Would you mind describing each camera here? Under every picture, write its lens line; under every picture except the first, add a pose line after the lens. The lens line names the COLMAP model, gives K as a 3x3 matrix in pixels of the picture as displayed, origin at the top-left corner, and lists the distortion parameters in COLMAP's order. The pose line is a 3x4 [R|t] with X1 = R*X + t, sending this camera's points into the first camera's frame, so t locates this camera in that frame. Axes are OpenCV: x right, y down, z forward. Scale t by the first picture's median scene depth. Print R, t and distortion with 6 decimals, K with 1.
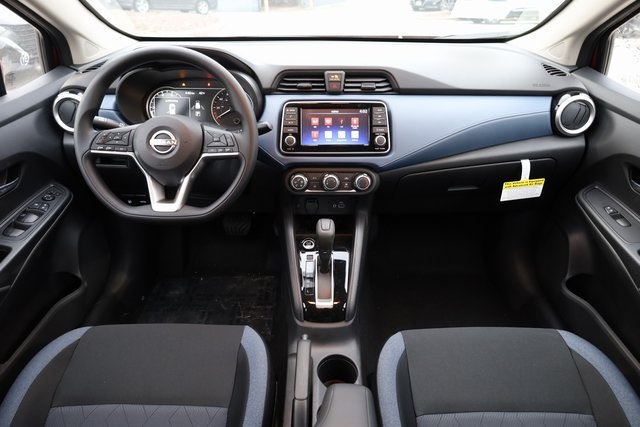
lens RADIAL K [[422.1, 0, 320.0], [0, 422.1, 213.5], [0, 0, 1]] dist [-0.000562, -0.000491]
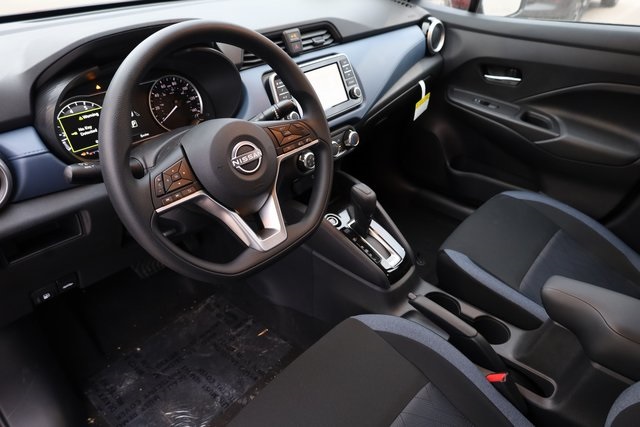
lens RADIAL K [[422.1, 0, 320.0], [0, 422.1, 213.5], [0, 0, 1]] dist [-0.000562, -0.000491]
pose [[0.665484, -0.416754, 0.619231, -0.656828], [0.361013, 0.905834, 0.221664, -0.168208], [-0.653300, 0.076037, 0.753271, 0.334919]]
